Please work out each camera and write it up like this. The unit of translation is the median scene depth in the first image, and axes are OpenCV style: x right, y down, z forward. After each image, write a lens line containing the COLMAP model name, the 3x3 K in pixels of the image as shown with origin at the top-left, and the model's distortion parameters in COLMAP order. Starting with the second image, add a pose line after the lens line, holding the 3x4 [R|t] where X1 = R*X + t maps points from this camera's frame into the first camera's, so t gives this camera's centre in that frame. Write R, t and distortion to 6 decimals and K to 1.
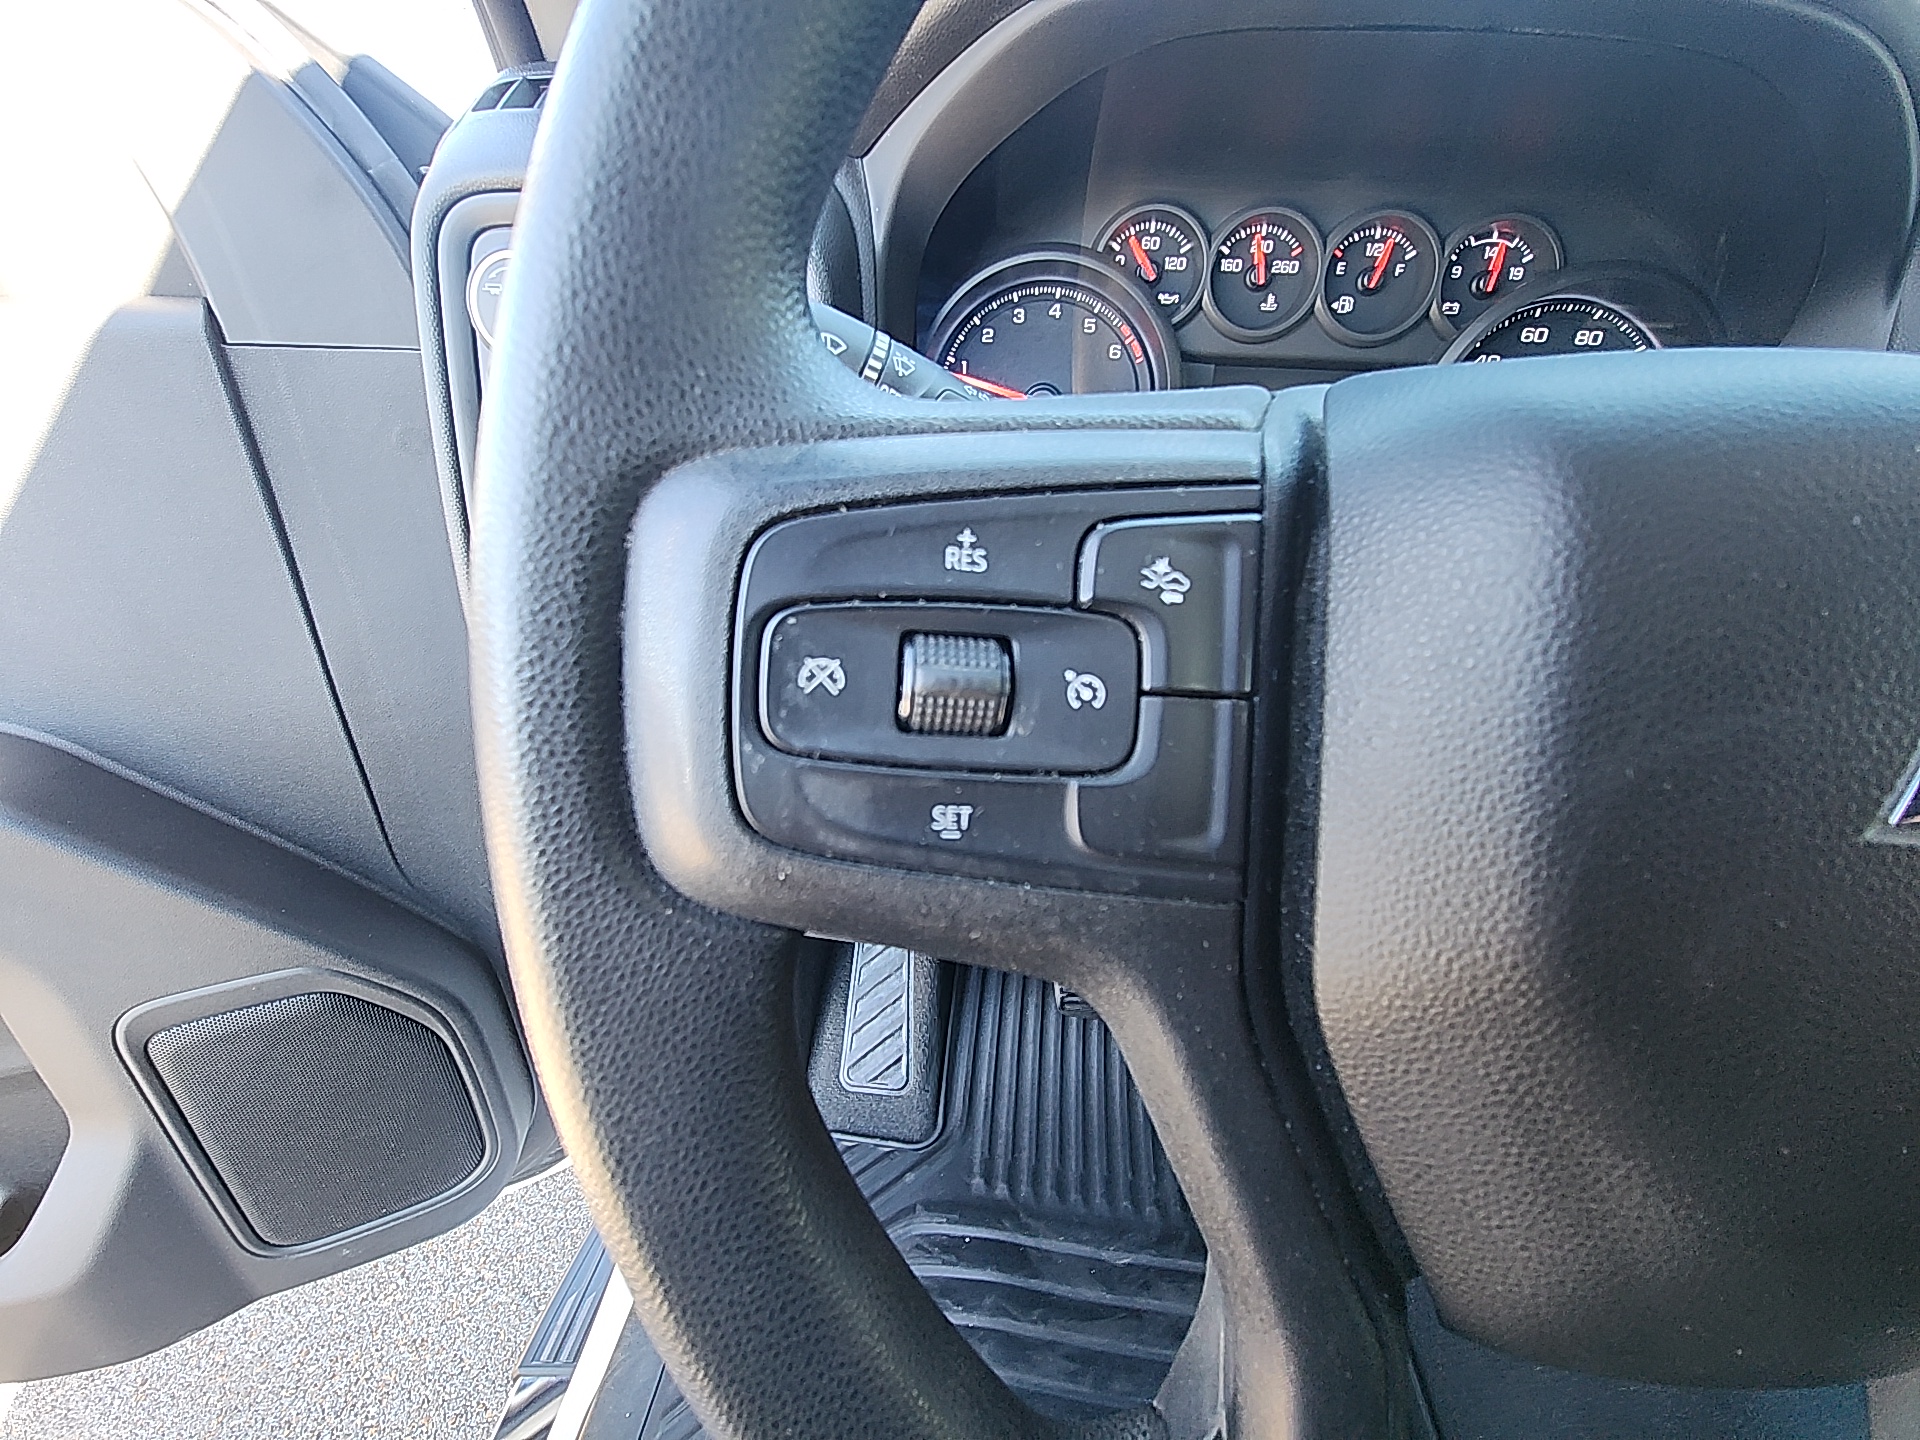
lens RADIAL K [[775.1, 0, 946.0], [0, 775.1, 704.8], [0, 0, 1]] dist [0.013433, -0.008318]
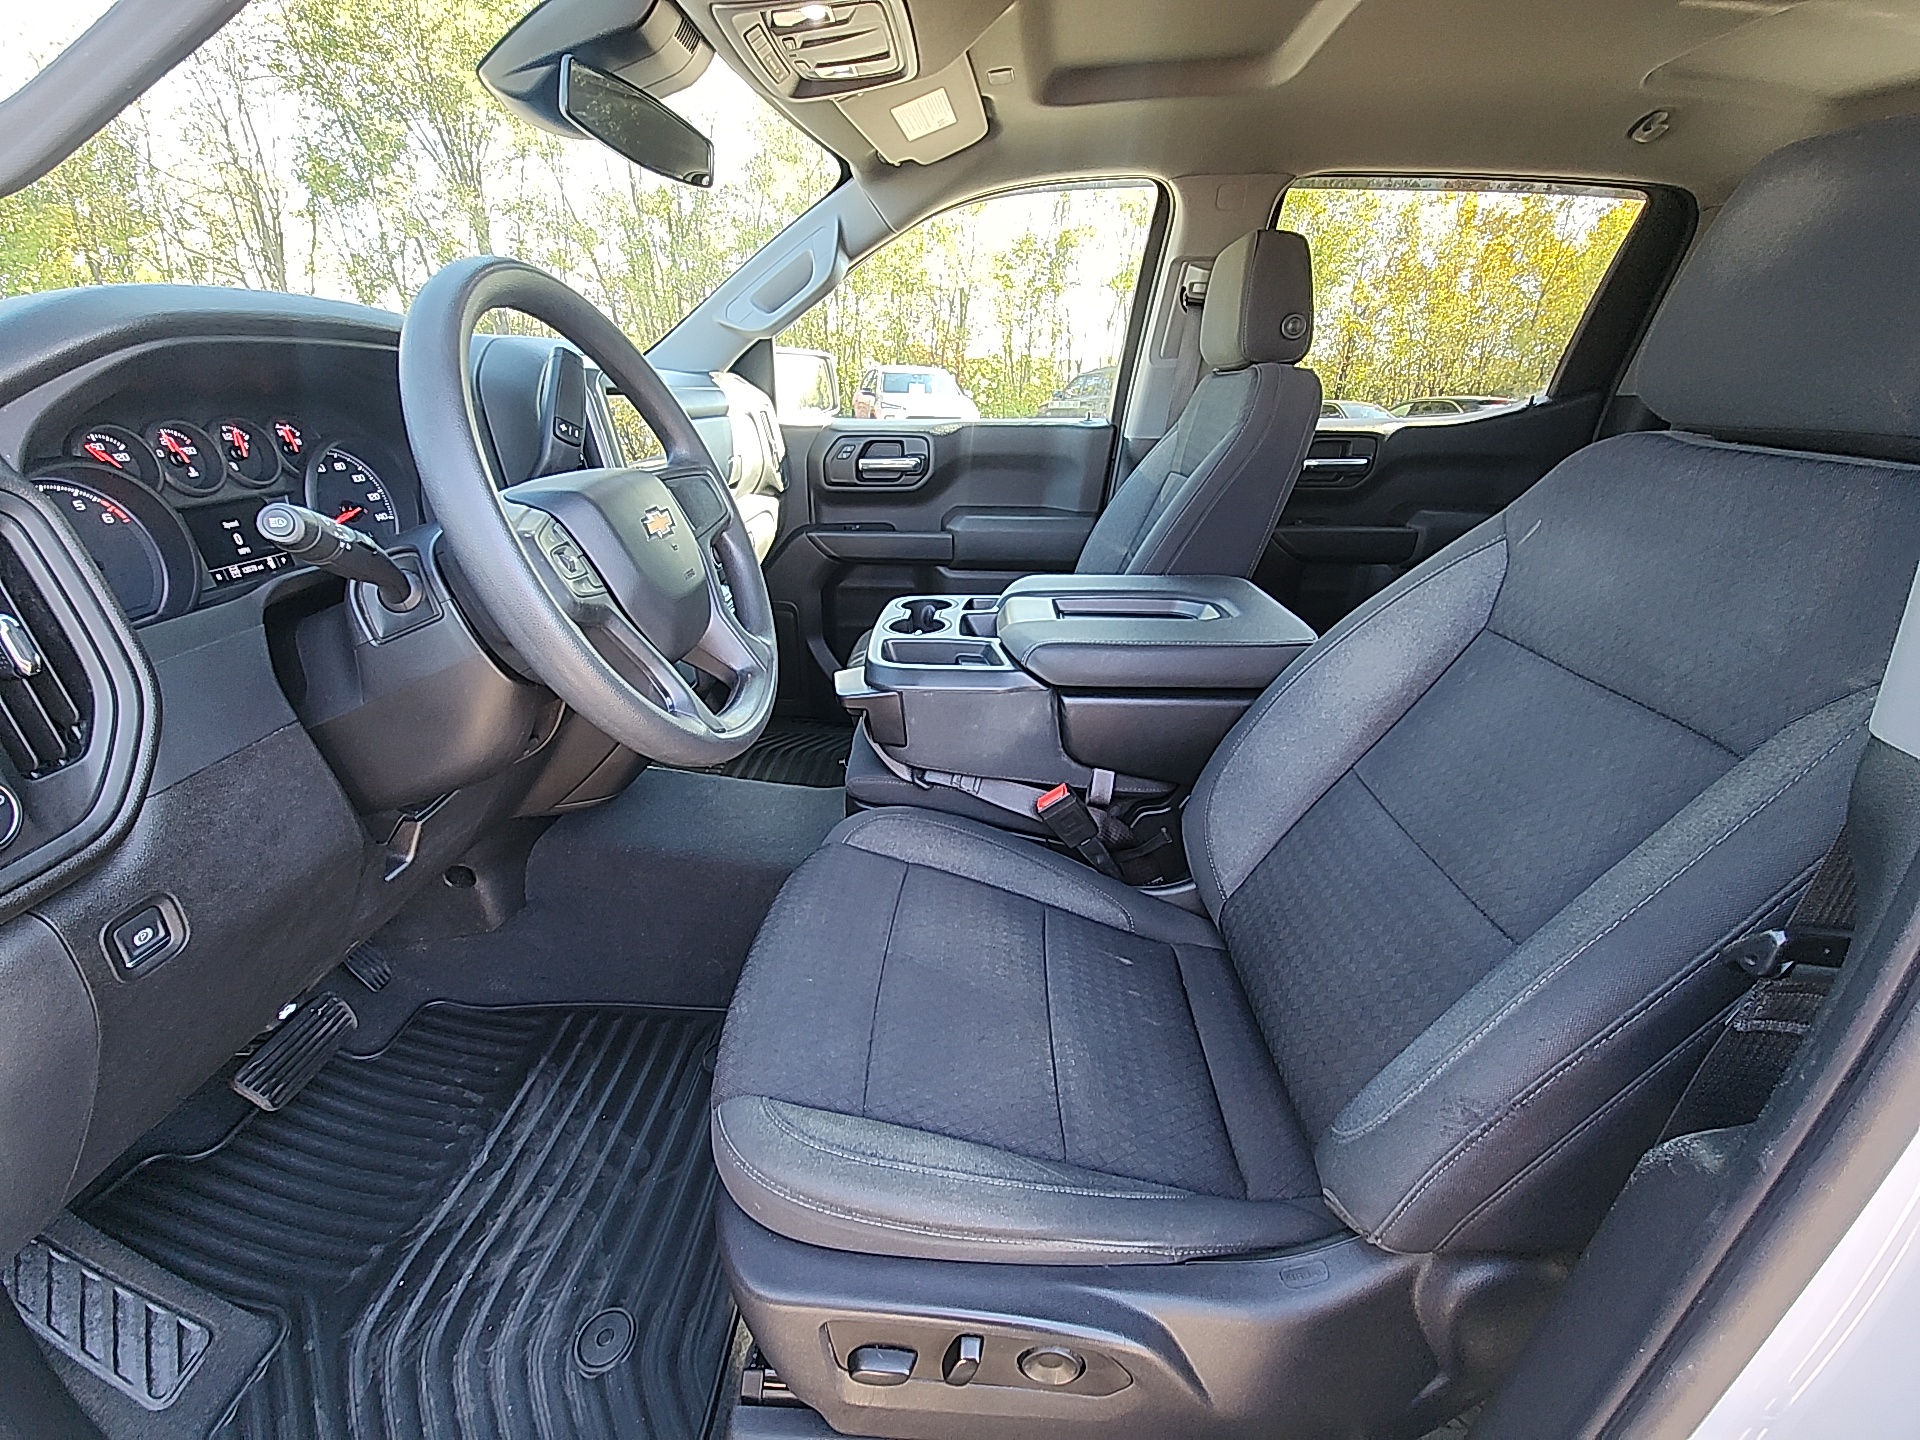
lens RADIAL K [[775.1, 0, 955.7], [0, 775.1, 697.0], [0, 0, 1]] dist [0.013433, -0.008318]
pose [[-0.069602, -0.402375, 0.912825, -1.383338], [0.474676, 0.791457, 0.385070, -0.018679], [-0.877404, 0.460098, 0.135910, -0.401408]]
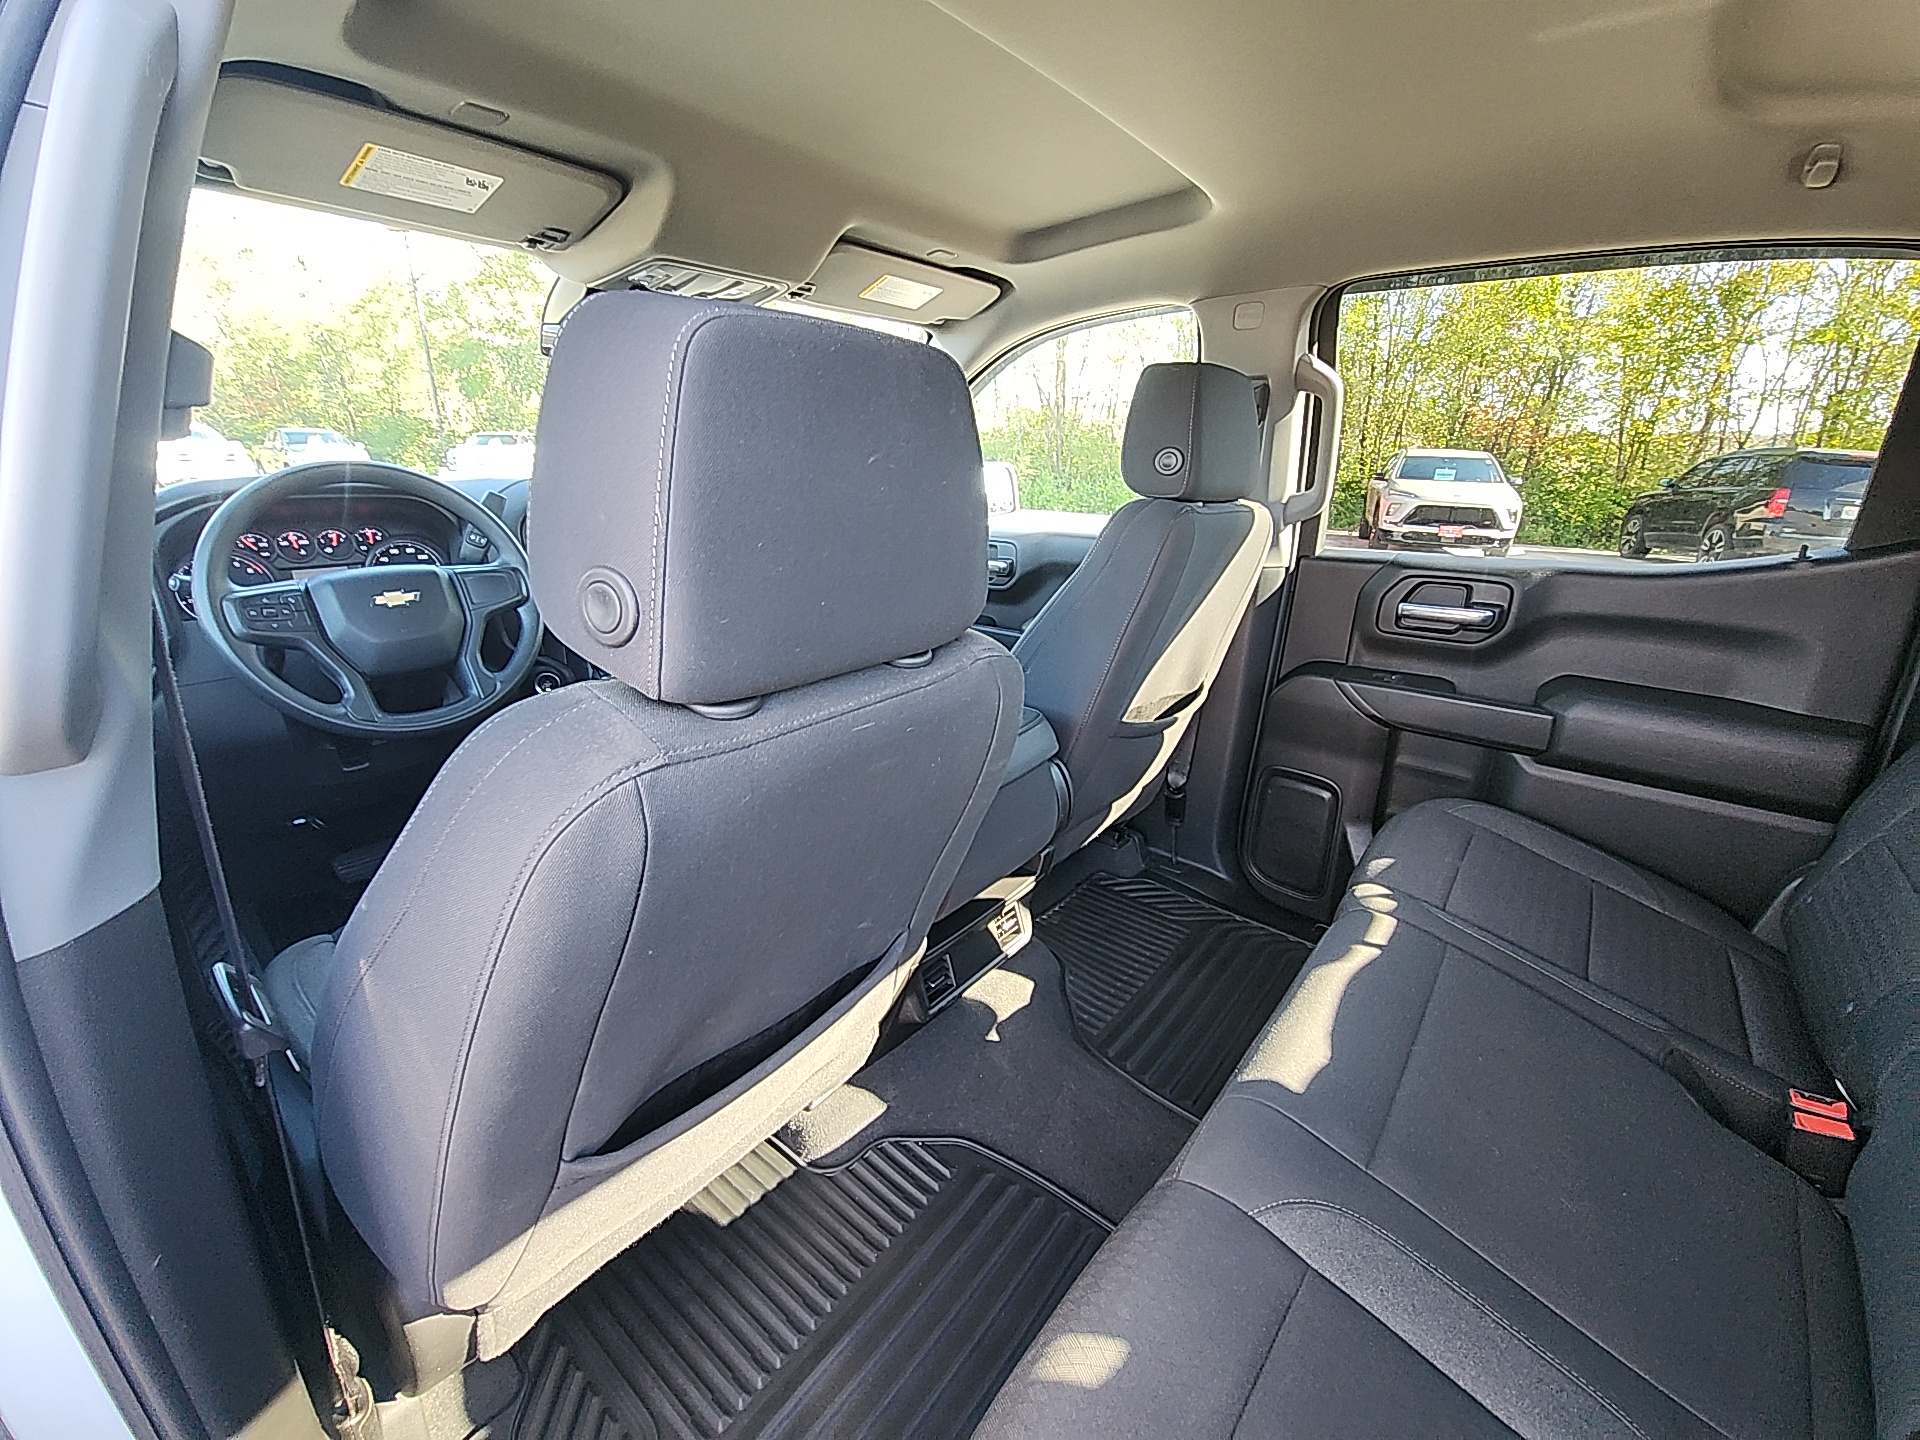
lens RADIAL K [[775.1, 0, 956.2], [0, 775.1, 709.8], [0, 0, 1]] dist [0.013433, -0.008318]
pose [[0.545968, -0.281940, 0.788942, -0.917992], [0.412232, 0.910200, 0.039998, 1.166984], [-0.729372, 0.303389, 0.613165, -3.002172]]
